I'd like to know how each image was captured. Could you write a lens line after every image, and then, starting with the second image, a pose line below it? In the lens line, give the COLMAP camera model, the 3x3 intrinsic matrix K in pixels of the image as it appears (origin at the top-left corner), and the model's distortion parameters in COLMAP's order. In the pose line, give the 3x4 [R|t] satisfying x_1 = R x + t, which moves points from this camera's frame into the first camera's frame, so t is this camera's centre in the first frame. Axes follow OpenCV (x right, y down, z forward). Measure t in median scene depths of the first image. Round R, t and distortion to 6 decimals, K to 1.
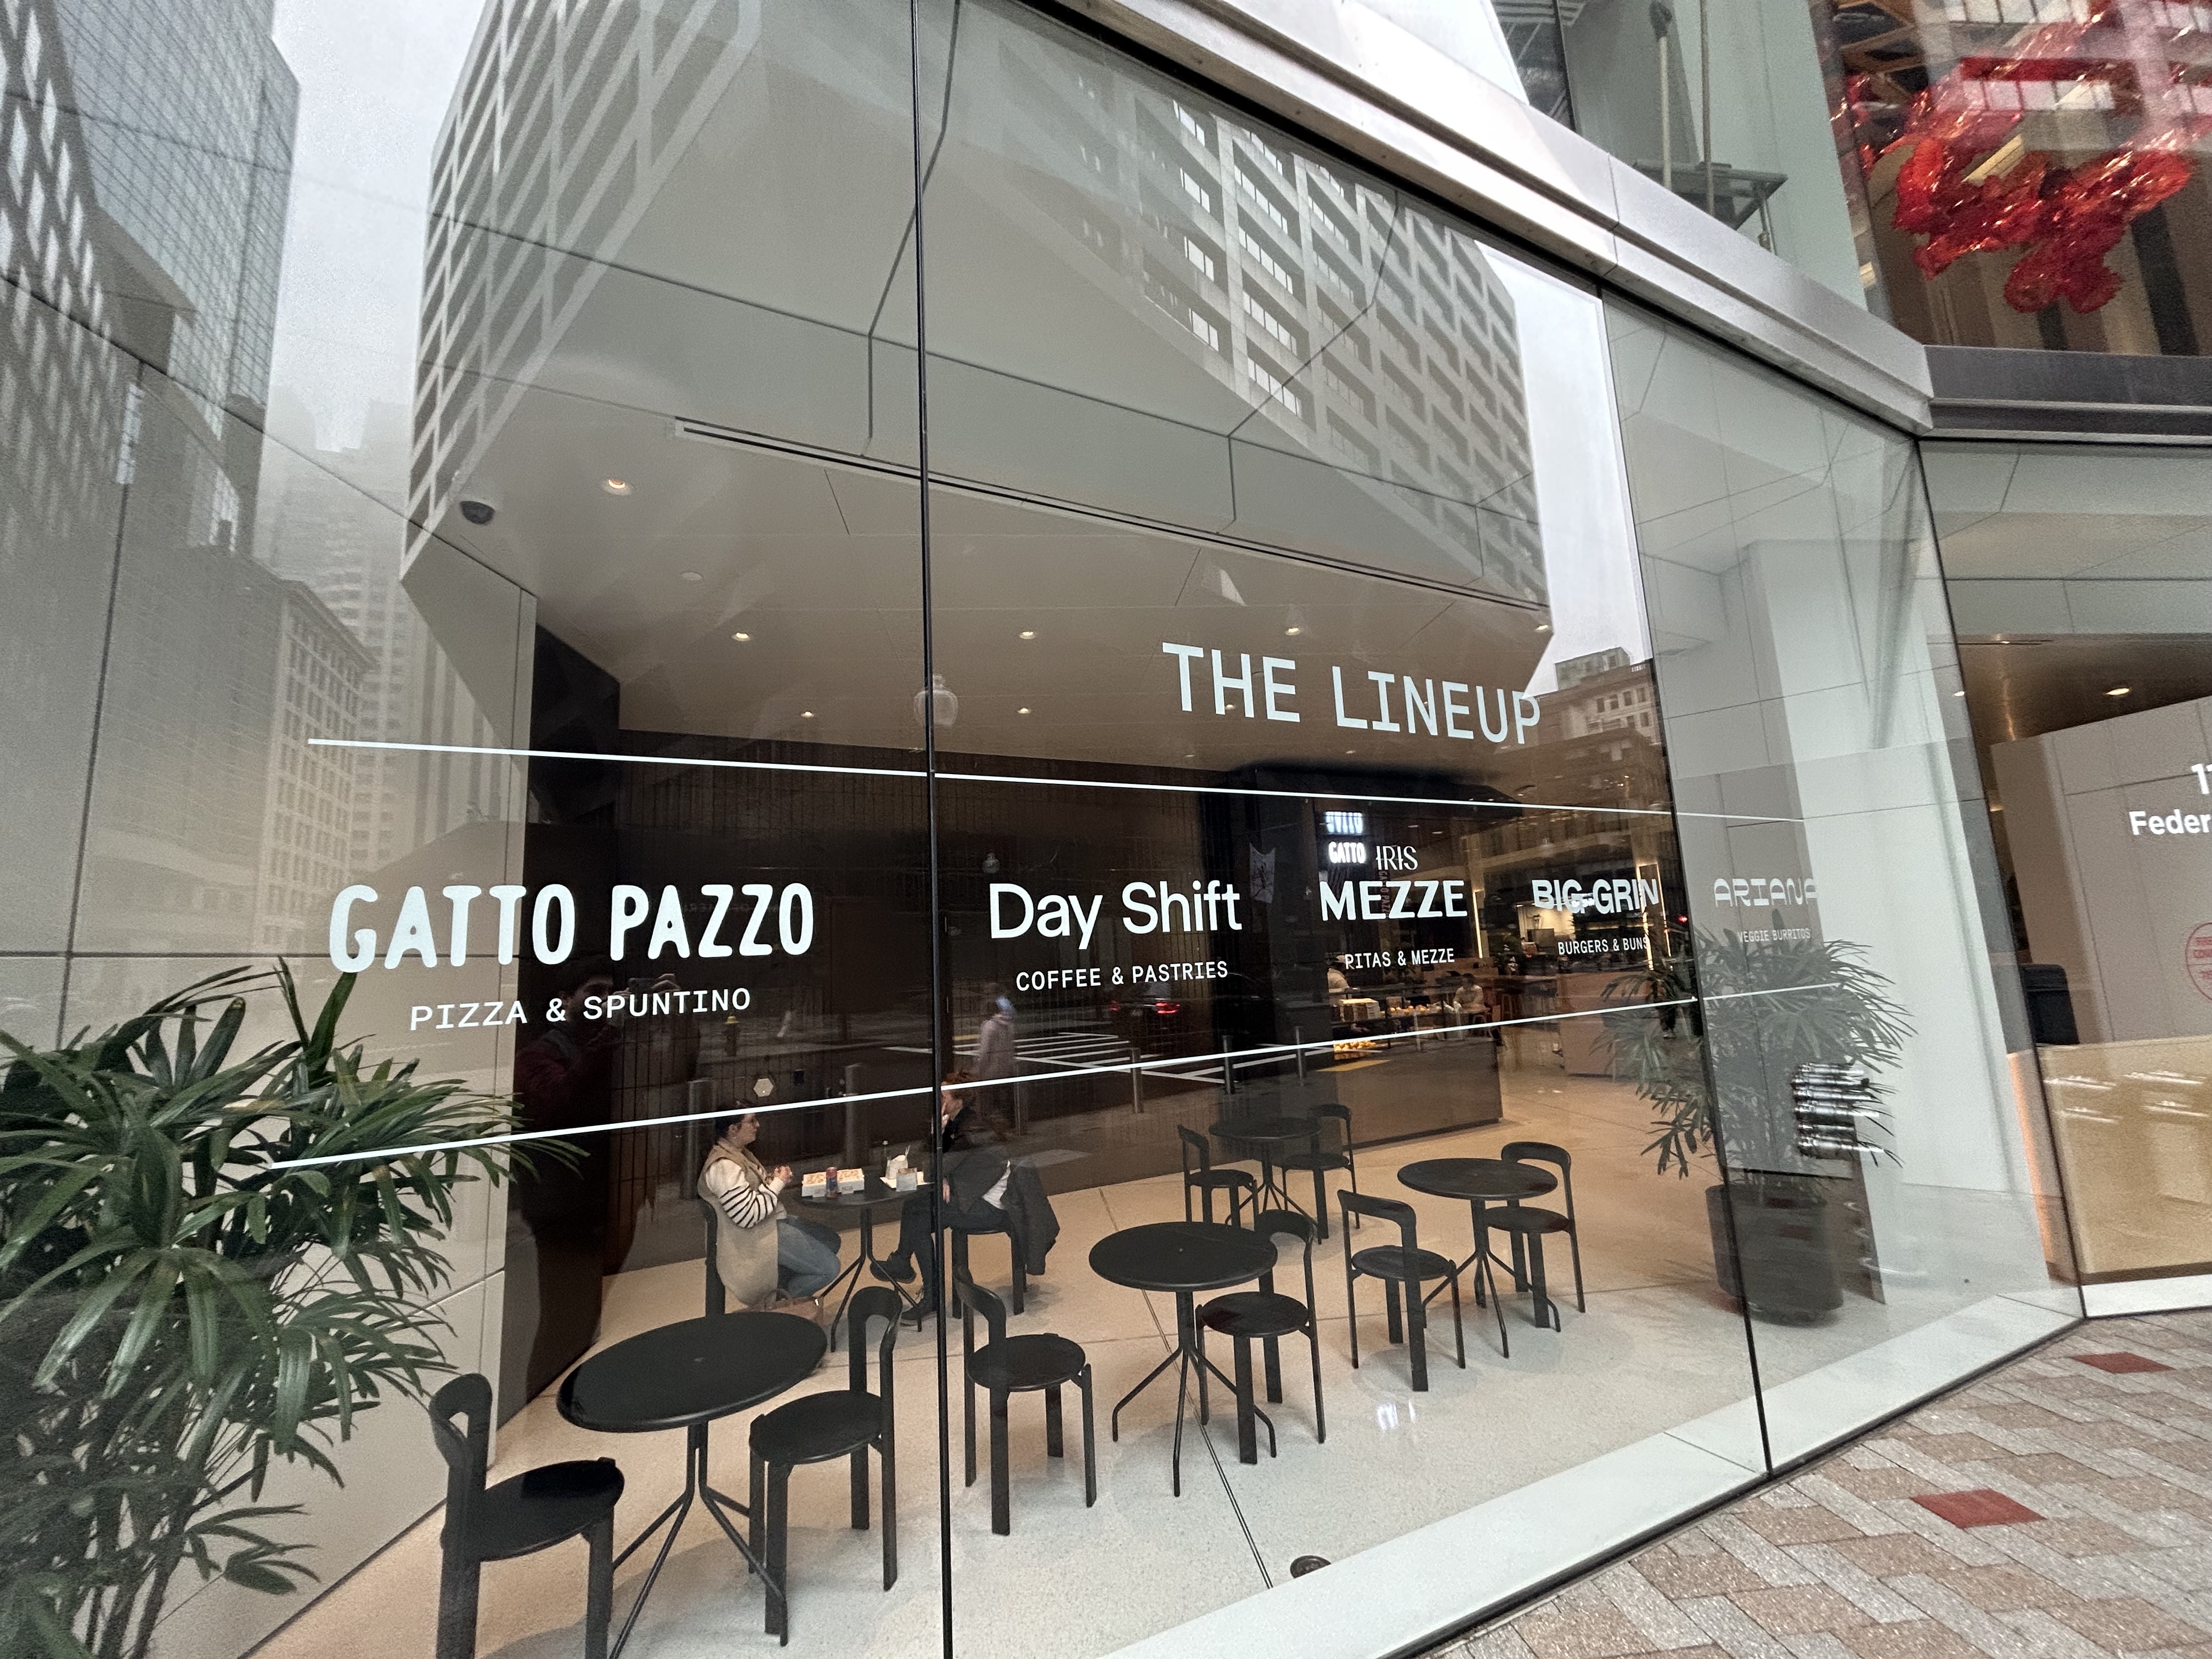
lens RADIAL K [[887.0, 0, 1106.4], [0, 887.0, 822.2], [0, 0, 1]] dist [0.002217, 0.000056]
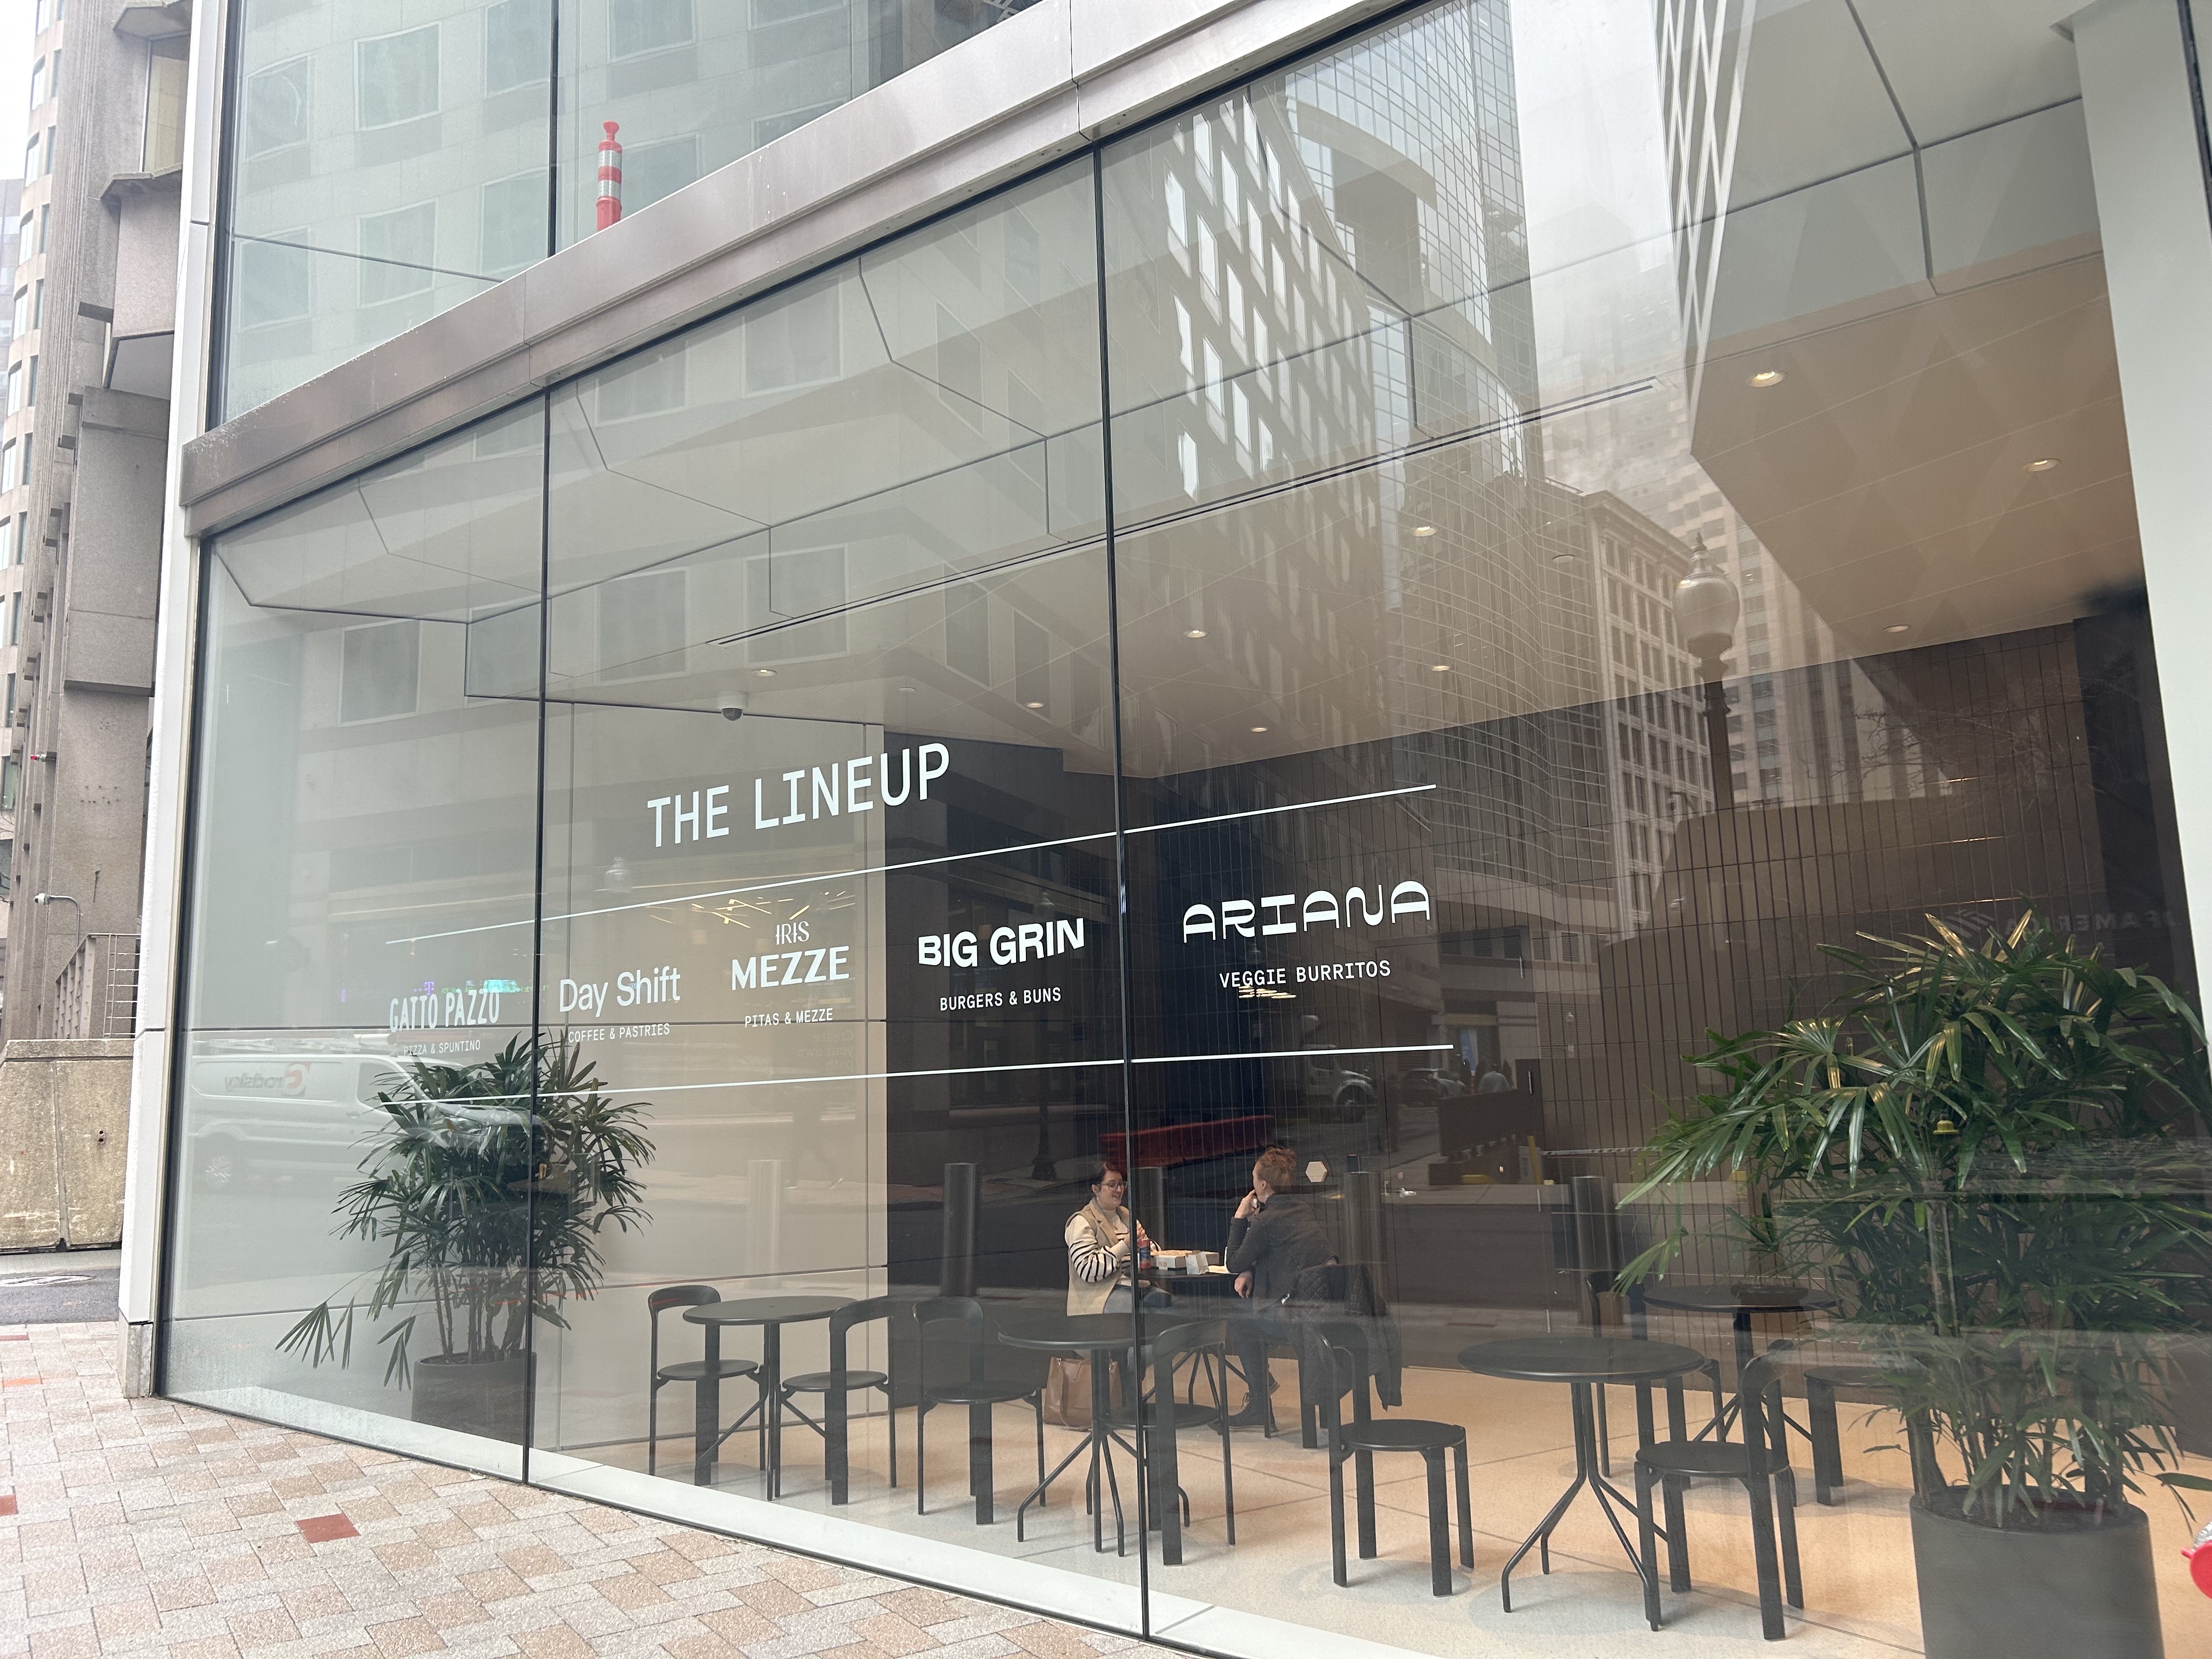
lens RADIAL K [[1717.7, 0, 1106.0], [0, 1717.7, 829.5], [0, 0, 1]] dist [0.156698, -0.407884]
pose [[0.439635, -0.109564, -0.891469, 2.503392], [0.147529, 0.987860, -0.048655, 0.075788], [0.885977, -0.110127, 0.450462, 0.342940]]
